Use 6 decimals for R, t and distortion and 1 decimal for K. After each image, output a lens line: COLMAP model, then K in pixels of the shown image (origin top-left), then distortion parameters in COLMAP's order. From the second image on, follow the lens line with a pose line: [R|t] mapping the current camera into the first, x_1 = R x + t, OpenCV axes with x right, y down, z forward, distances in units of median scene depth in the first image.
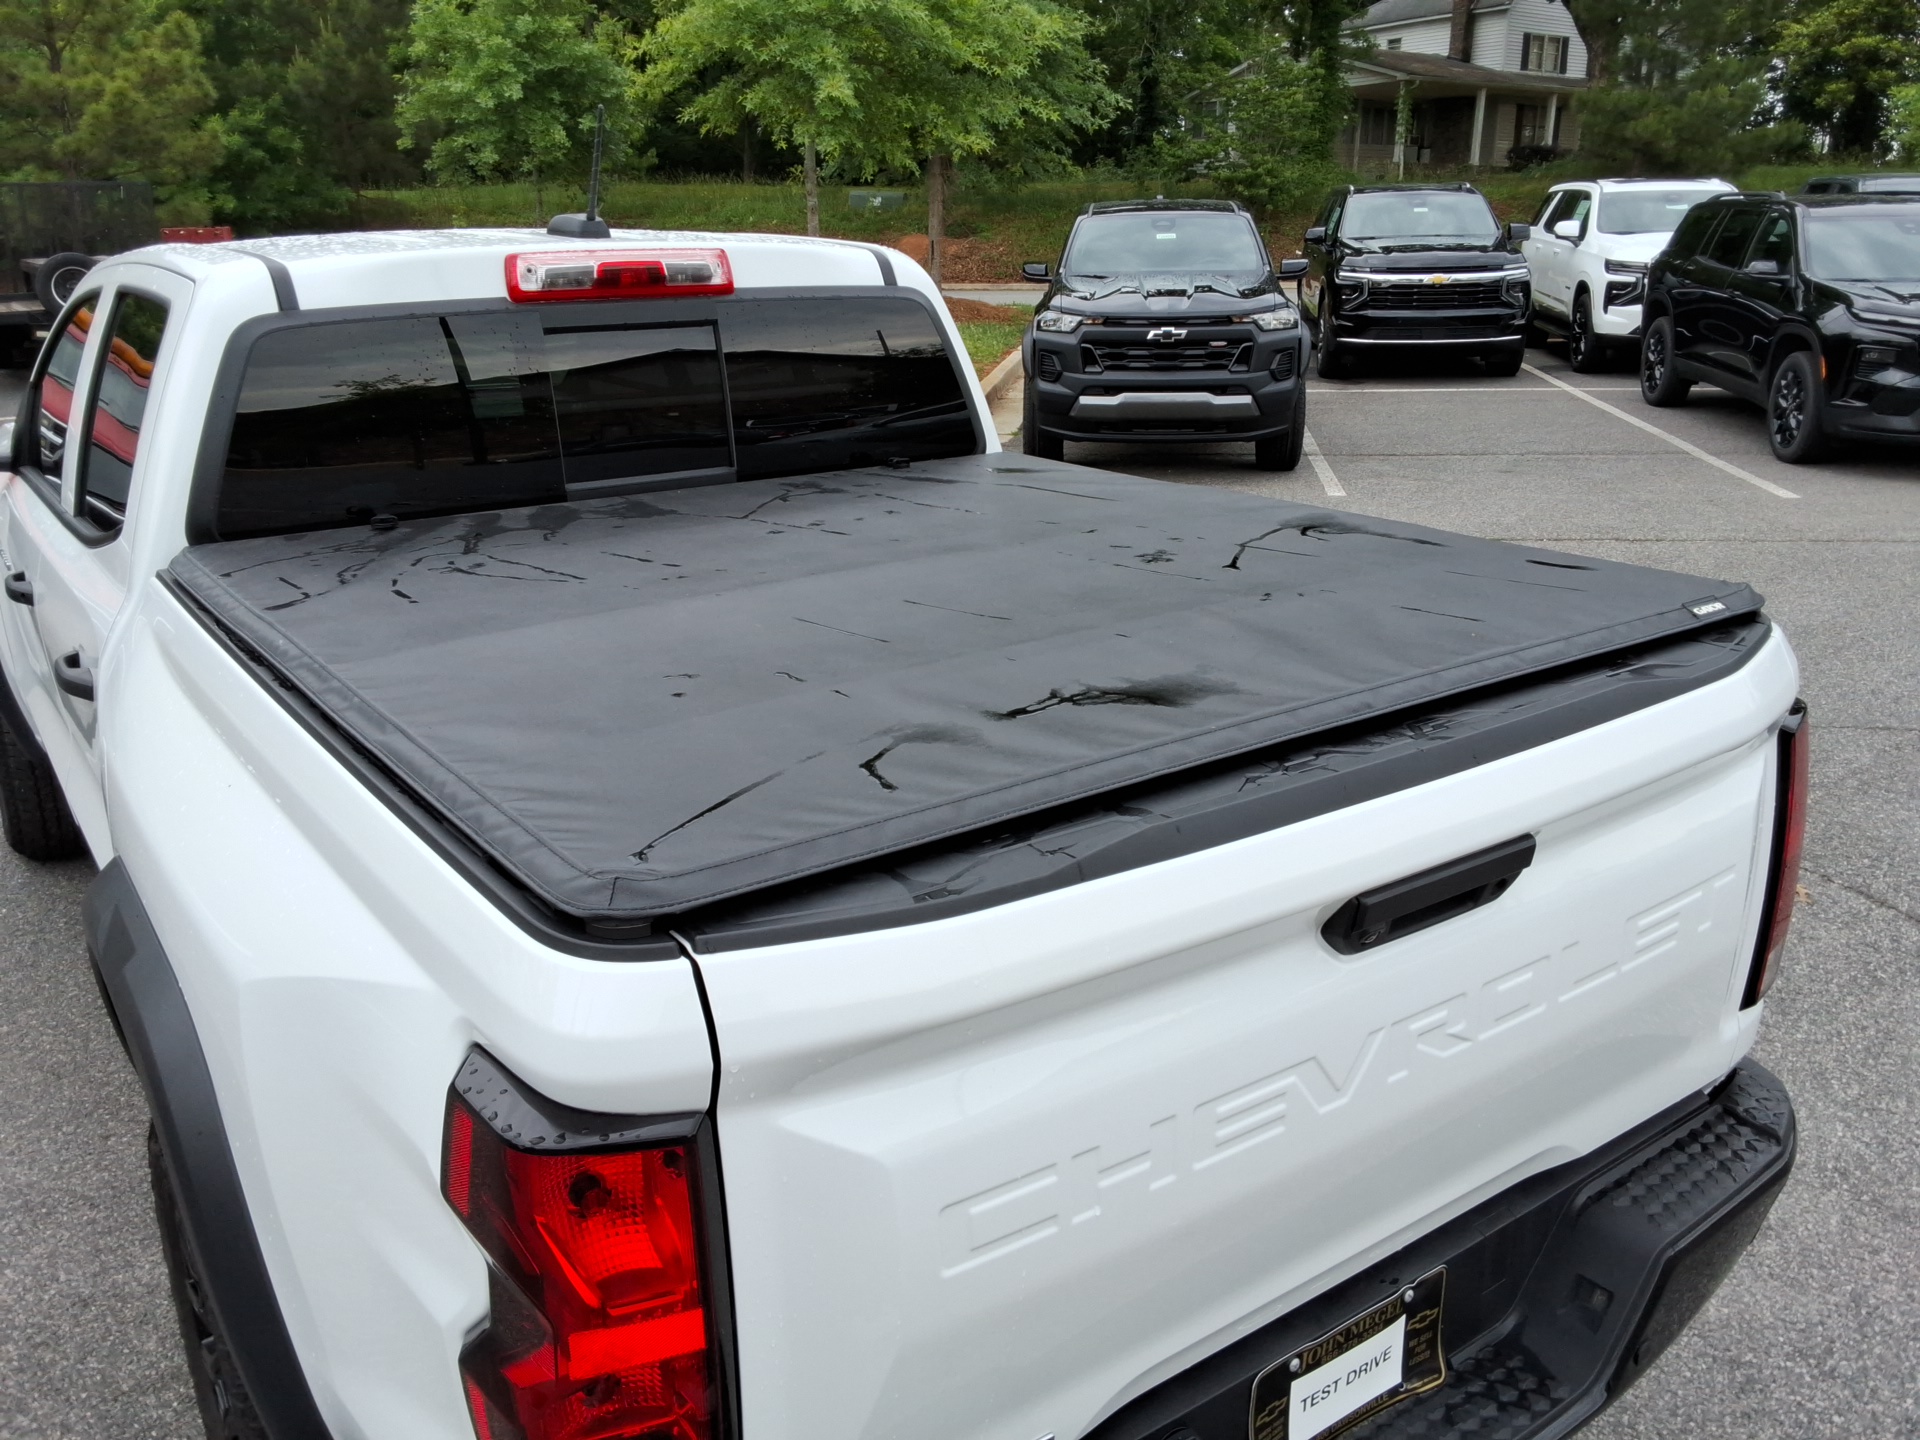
lens RADIAL K [[1534.9, 0, 975.4], [0, 1534.9, 706.9], [0, 0, 1]] dist [0.114913, -0.175911]
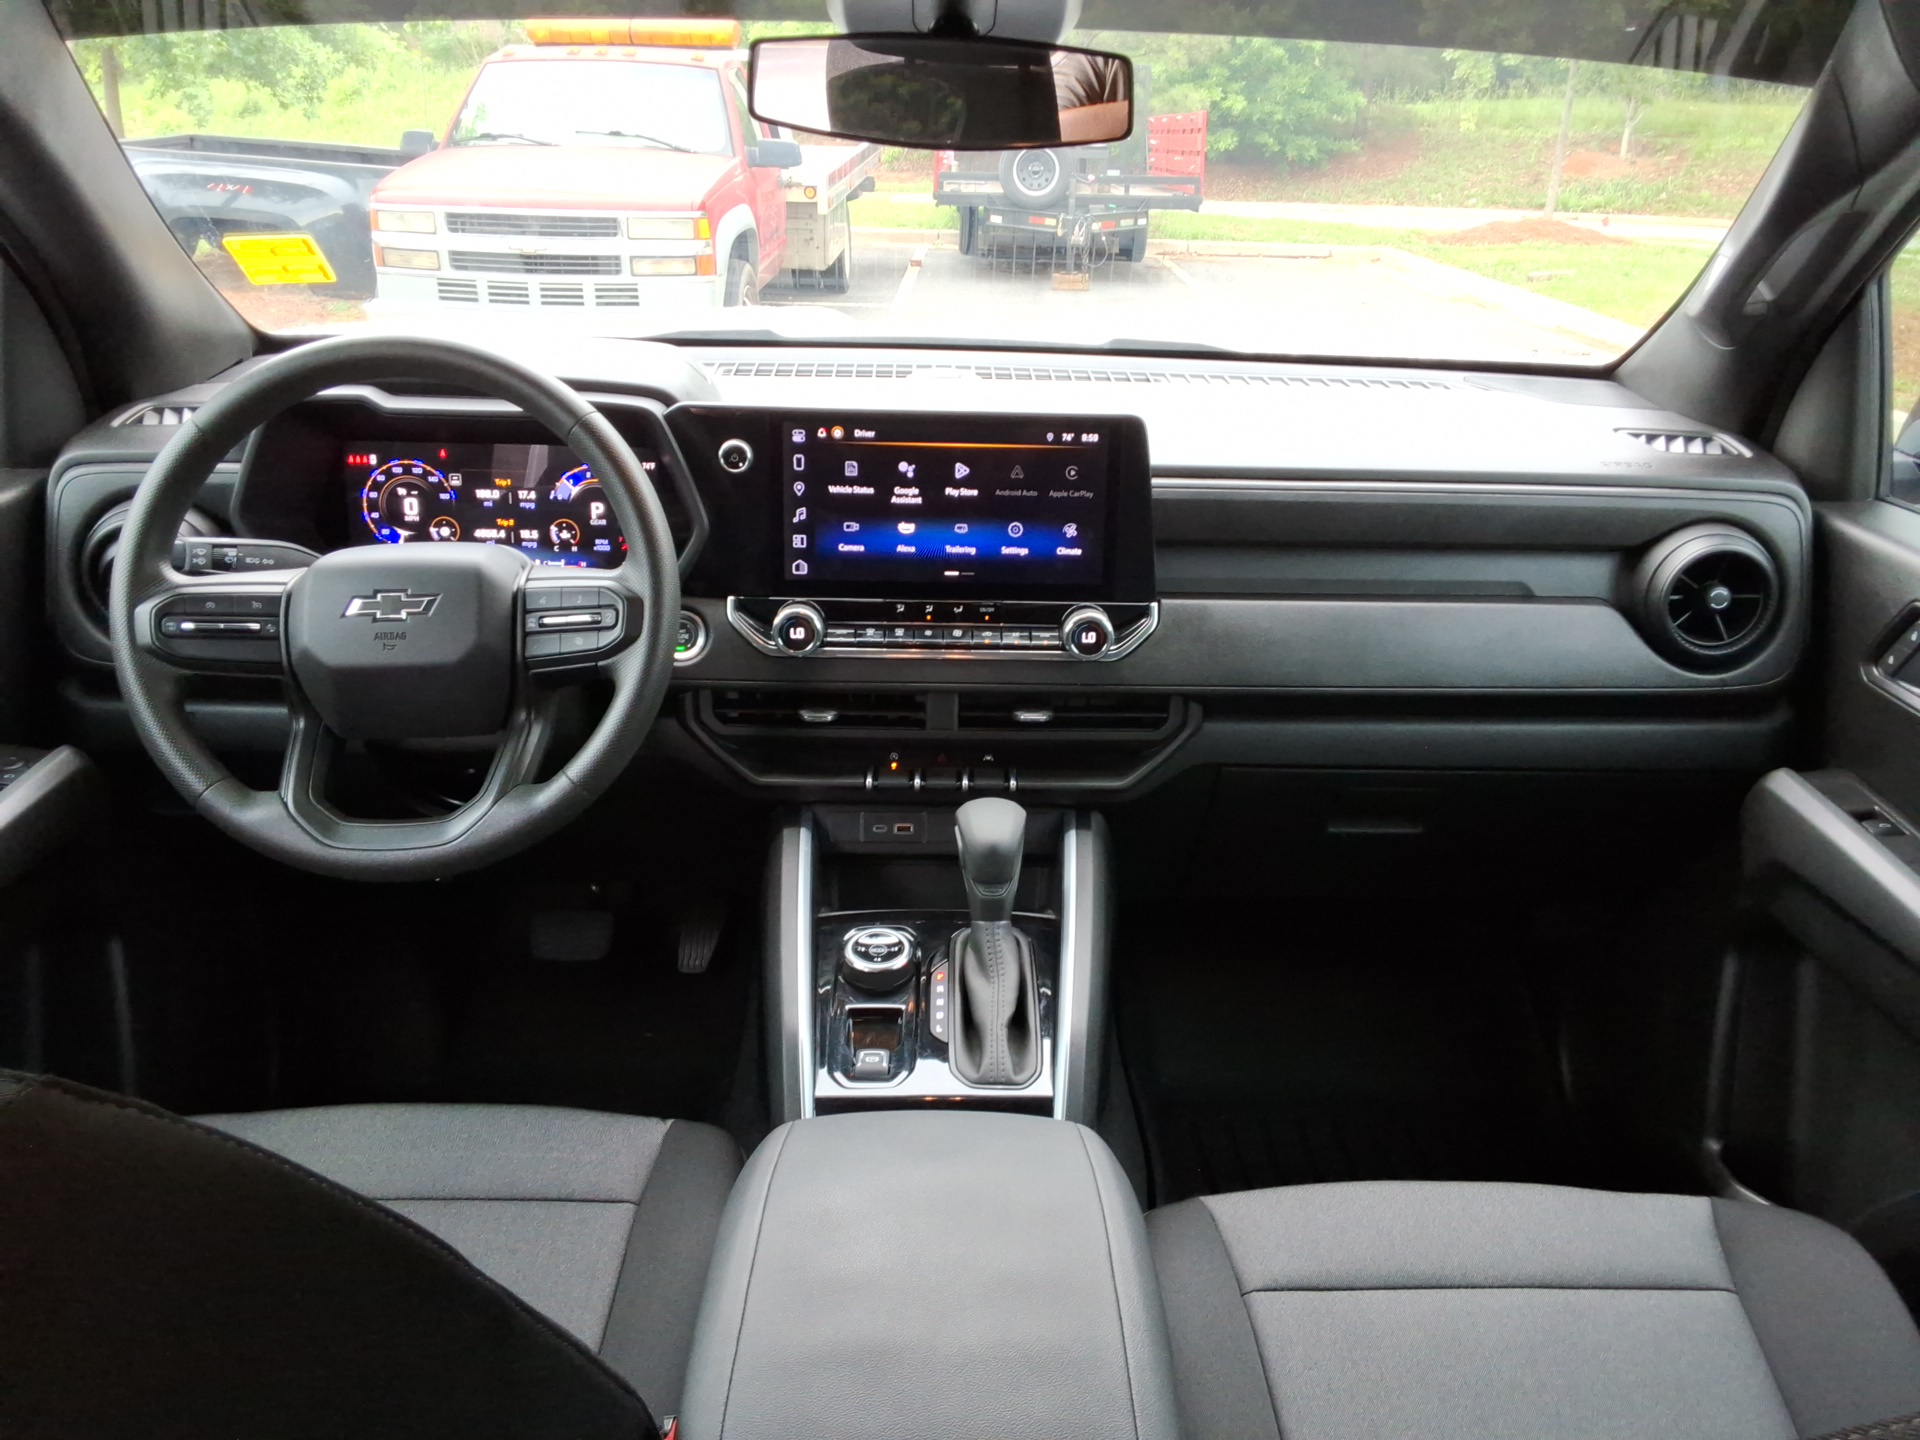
lens RADIAL K [[1554.8, 0, 995.4], [0, 1554.8, 725.2], [0, 0, 1]] dist [0.050211, -0.071533]
pose [[0.834102, 0.231565, -0.500652, -0.054262], [-0.206033, 0.972716, 0.106650, -0.038934], [0.511688, 0.014193, 0.859054, 0.179247]]
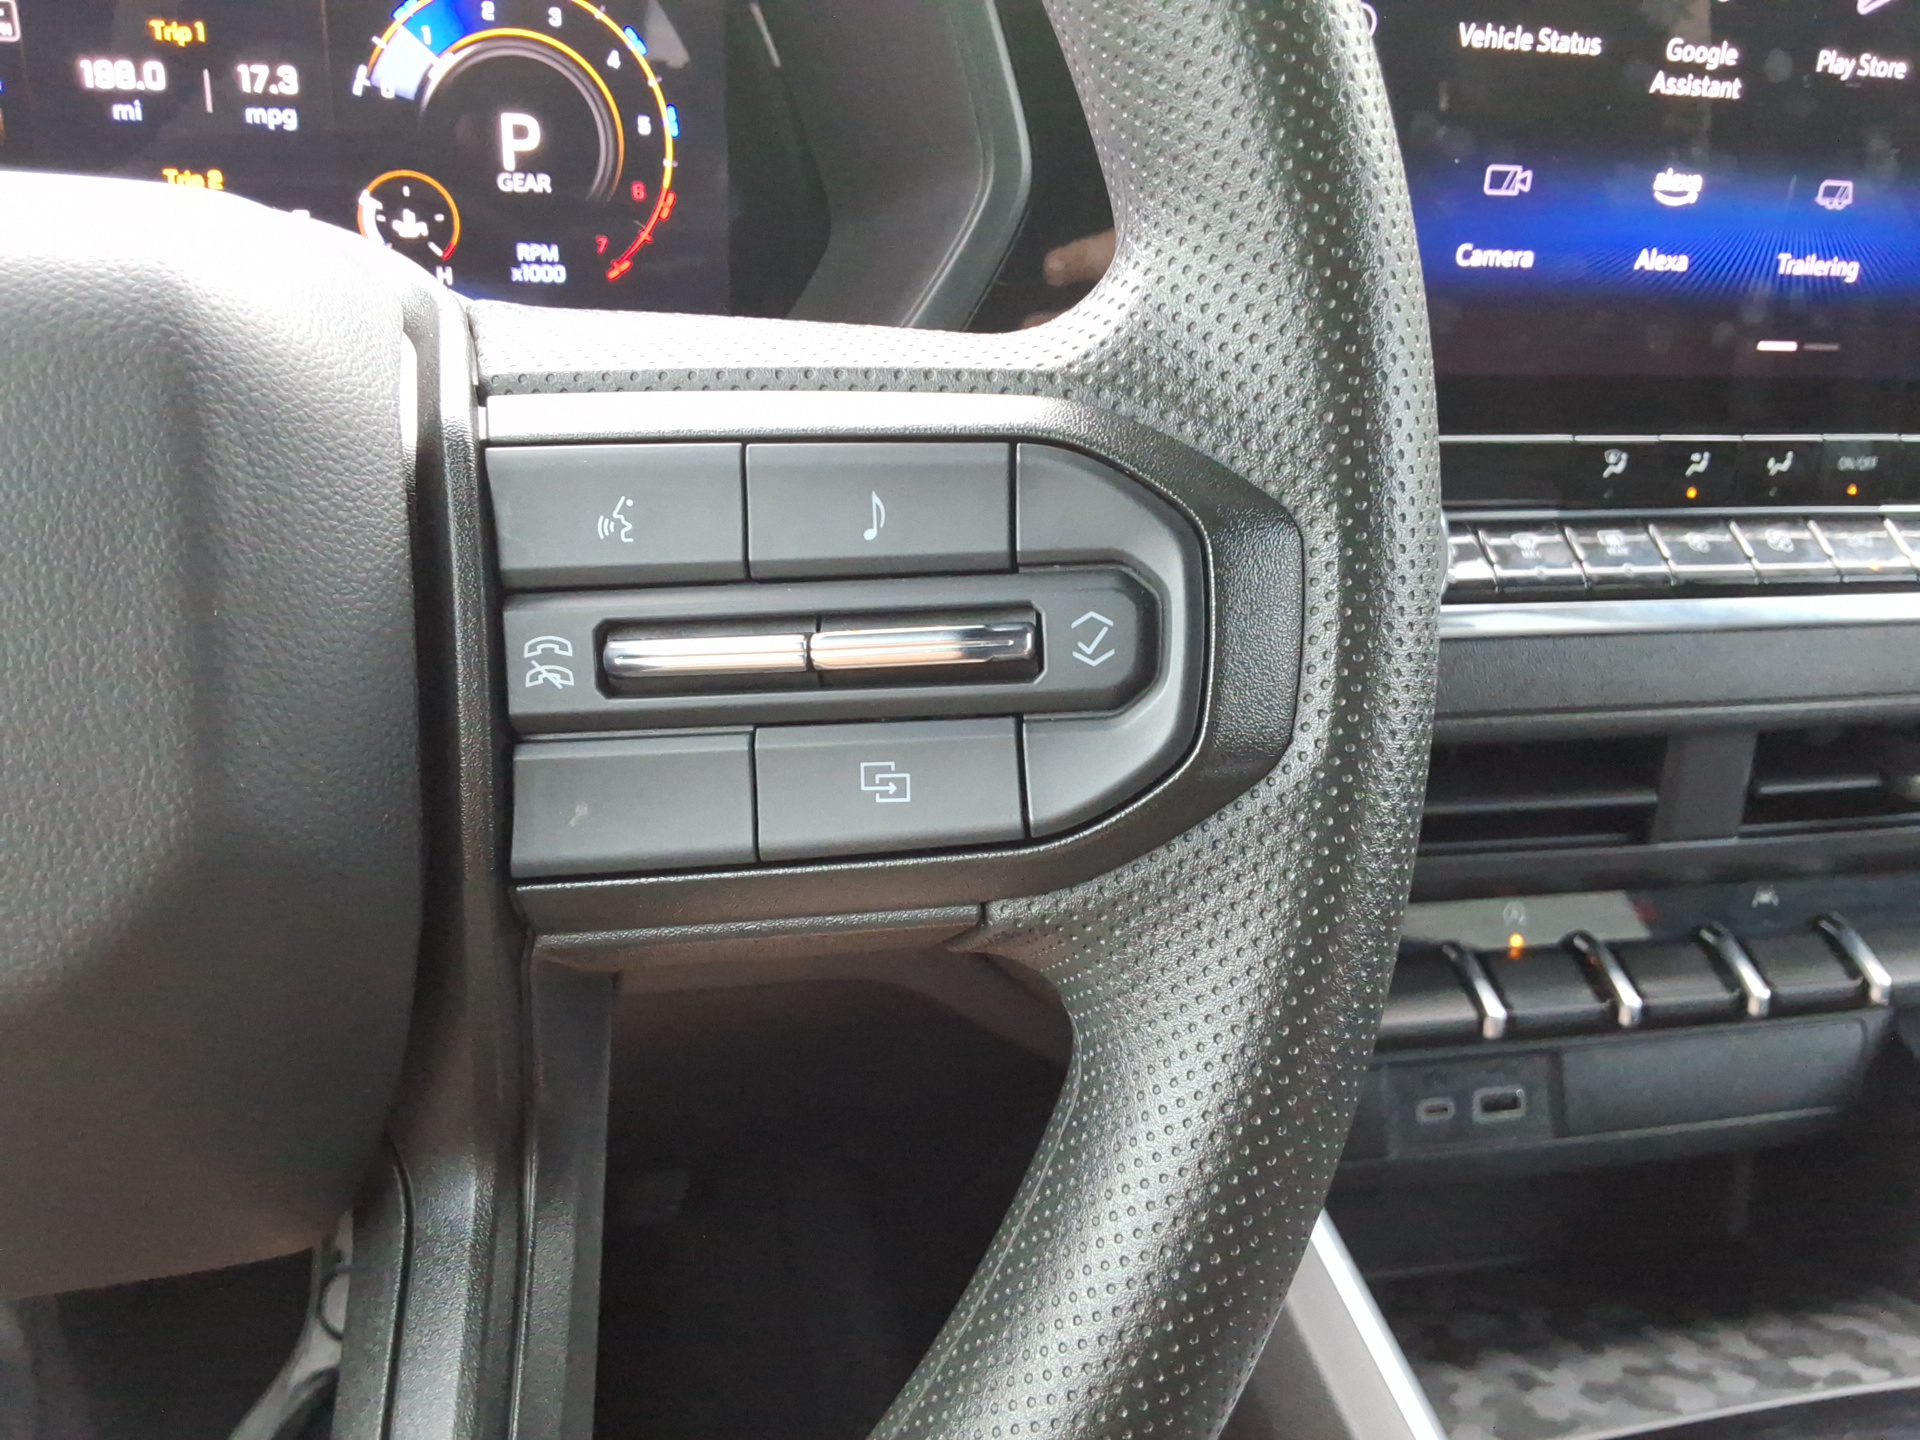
lens RADIAL K [[1534.9, 0, 968.2], [0, 1534.9, 716.9], [0, 0, 1]] dist [0.114913, -0.175911]
pose [[0.921577, 0.244666, -0.301387, -0.098006], [-0.196520, 0.963588, 0.181325, -0.034164], [0.334777, -0.107877, 0.936102, 0.216196]]
